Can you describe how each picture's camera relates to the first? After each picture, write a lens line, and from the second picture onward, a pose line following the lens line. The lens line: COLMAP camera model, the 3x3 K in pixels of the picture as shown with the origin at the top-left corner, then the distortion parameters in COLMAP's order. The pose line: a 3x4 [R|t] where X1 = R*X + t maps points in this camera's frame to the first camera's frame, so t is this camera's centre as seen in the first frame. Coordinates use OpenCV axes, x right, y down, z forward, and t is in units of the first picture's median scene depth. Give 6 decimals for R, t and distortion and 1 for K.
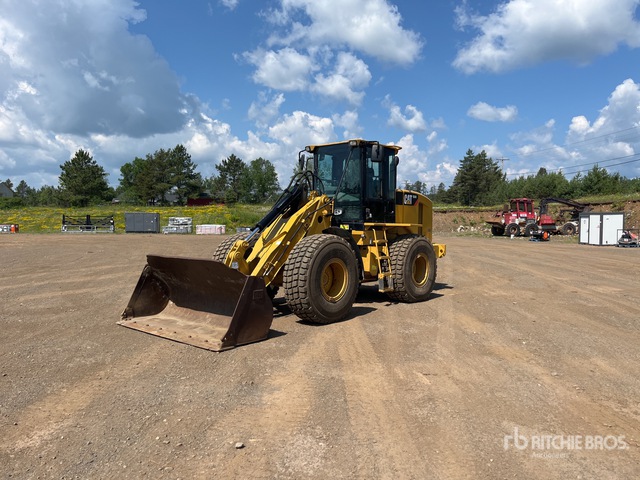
lens RADIAL K [[588.7, 0, 320.0], [0, 588.7, 240.0], [0, 0, 1]] dist [-0.000319, -0.002475]
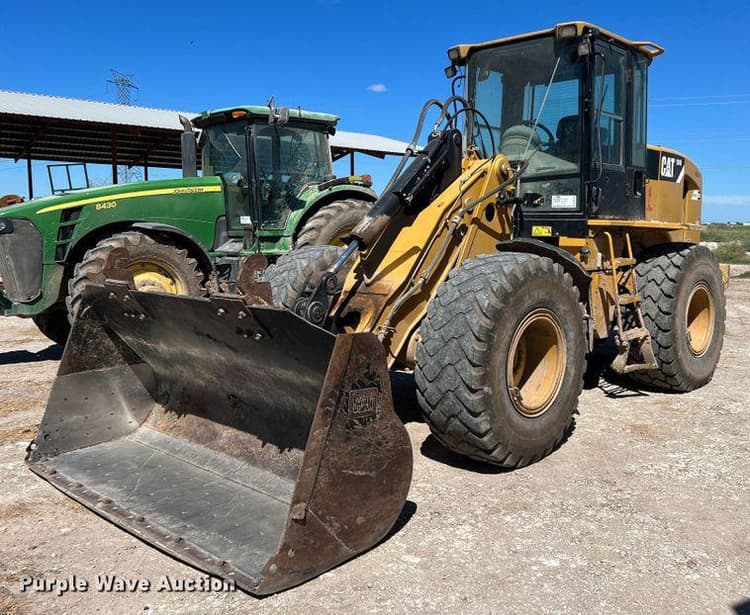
lens RADIAL K [[744.6, 0, 375.0], [0, 744.6, 307.5], [0, 0, 1]] dist [-0.012498, -0.000703]
pose [[0.999088, -0.012301, -0.040892, -0.060867], [0.015752, 0.996241, 0.085176, -0.013945], [0.039691, -0.085742, 0.995526, 0.435825]]
